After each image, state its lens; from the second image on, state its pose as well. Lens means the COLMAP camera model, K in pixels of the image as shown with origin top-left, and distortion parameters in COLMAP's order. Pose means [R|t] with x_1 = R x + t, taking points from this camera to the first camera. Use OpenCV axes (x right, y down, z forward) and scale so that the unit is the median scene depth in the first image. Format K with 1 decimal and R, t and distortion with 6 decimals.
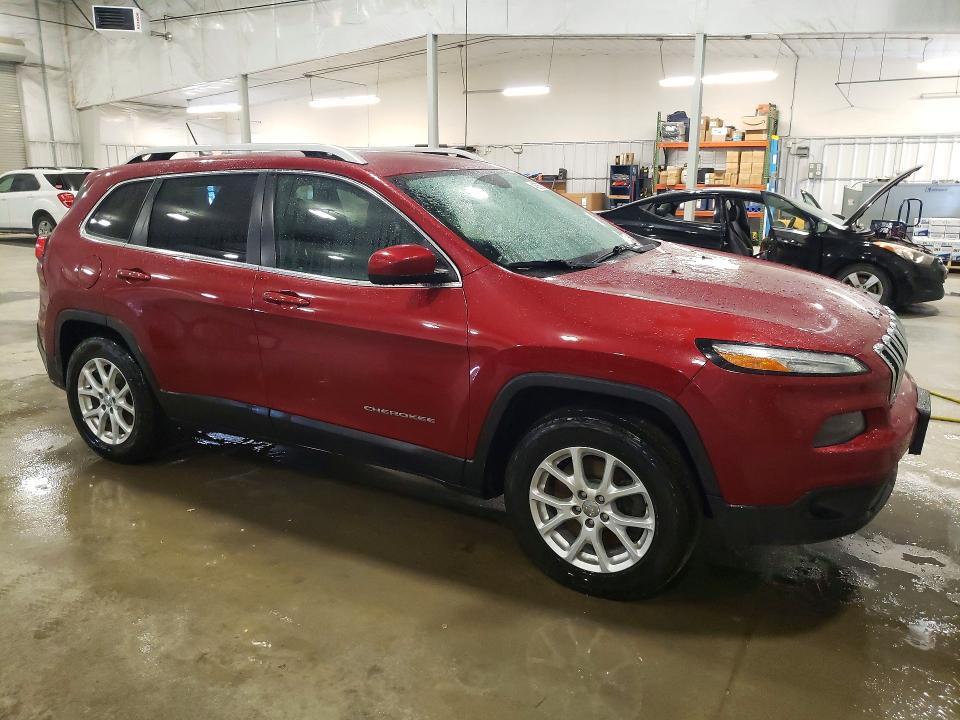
lens RADIAL K [[773.7, 0, 473.5], [0, 773.7, 357.7], [0, 0, 1]] dist [0.019360, 0.003775]
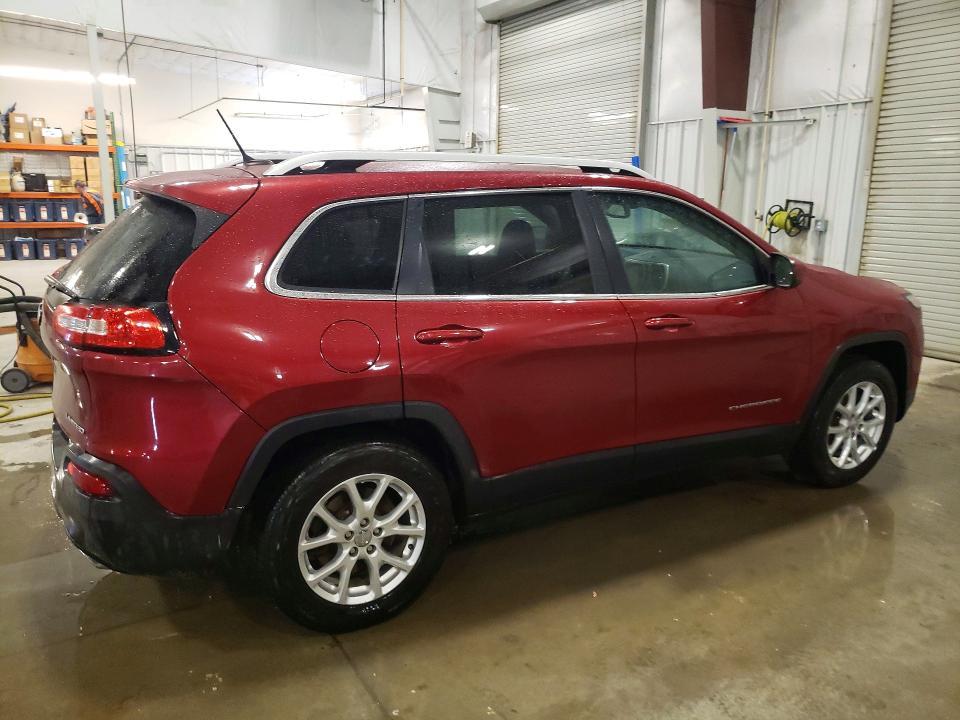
lens RADIAL K [[773.7, 0, 472.3], [0, 773.7, 360.7], [0, 0, 1]] dist [0.019360, 0.003775]
pose [[0.498801, -0.191321, 0.845337, -0.954161], [0.193415, 0.975308, 0.106610, -0.143139], [-0.844860, 0.110324, 0.523488, 0.568377]]
